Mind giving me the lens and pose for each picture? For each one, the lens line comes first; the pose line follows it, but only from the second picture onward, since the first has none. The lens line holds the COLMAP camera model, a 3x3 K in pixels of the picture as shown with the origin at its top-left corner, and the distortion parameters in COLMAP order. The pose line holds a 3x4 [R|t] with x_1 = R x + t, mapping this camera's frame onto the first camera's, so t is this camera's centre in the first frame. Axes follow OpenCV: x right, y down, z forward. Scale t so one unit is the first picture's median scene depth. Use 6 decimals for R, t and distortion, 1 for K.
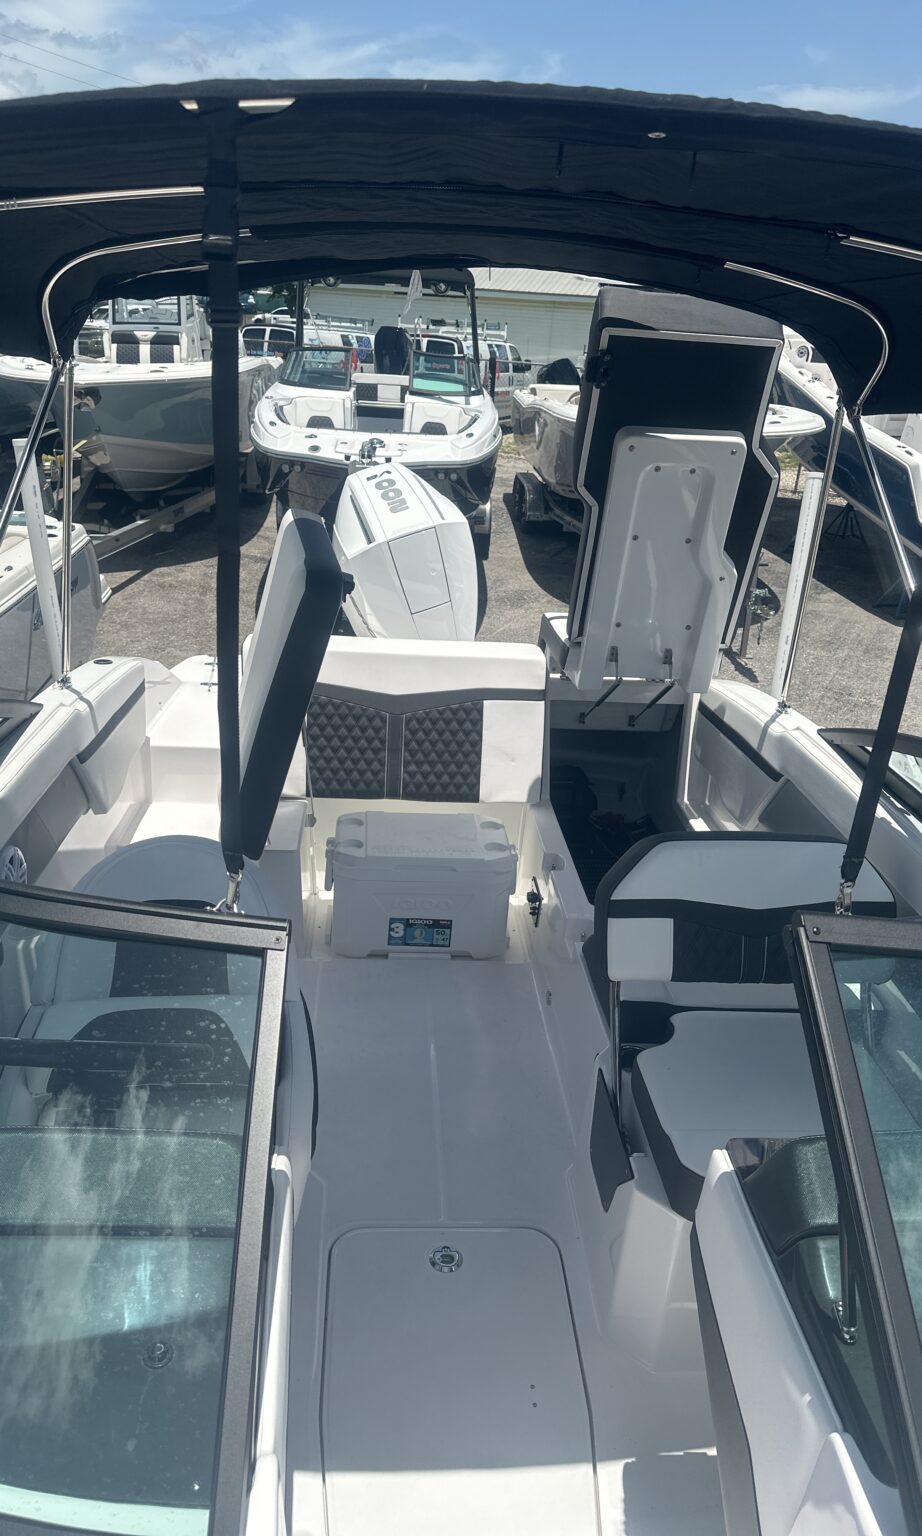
lens RADIAL K [[1072.0, 0, 469.4], [0, 1072.0, 768.4], [0, 0, 1]] dist [0.098839, -0.213011]
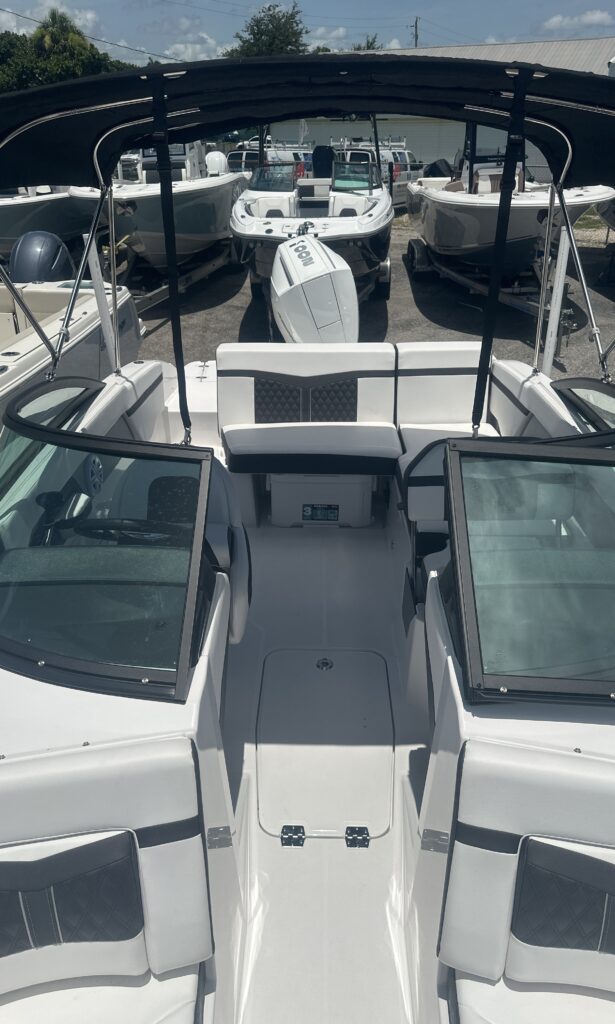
lens RADIAL K [[722.3, 0, 307.5], [0, 722.3, 512.0], [0, 0, 1]] dist [-0.006043, -0.002604]
pose [[0.993181, -0.015693, -0.115524, 0.024647], [0.025628, 0.996049, 0.085031, 0.019600], [0.113733, -0.087412, 0.989658, -0.055730]]
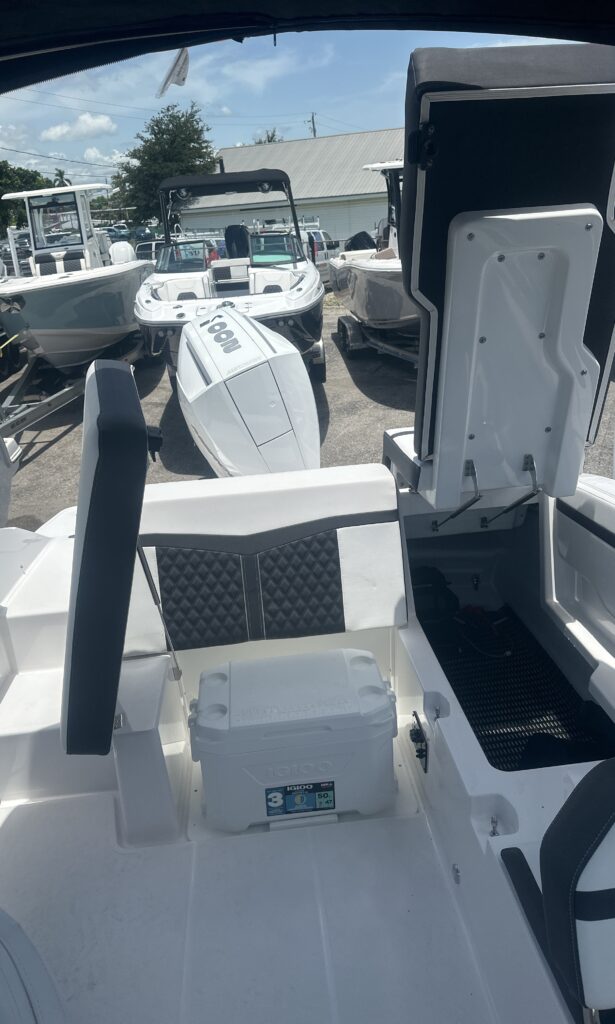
lens RADIAL K [[731.0, 0, 308.3], [0, 731.0, 498.9], [0, 0, 1]] dist [0.067724, -0.002269]
pose [[0.991211, -0.129121, -0.028799, 0.004170], [0.128036, 0.991087, -0.036780, -0.027727], [0.033291, 0.032769, 0.998908, 0.135288]]
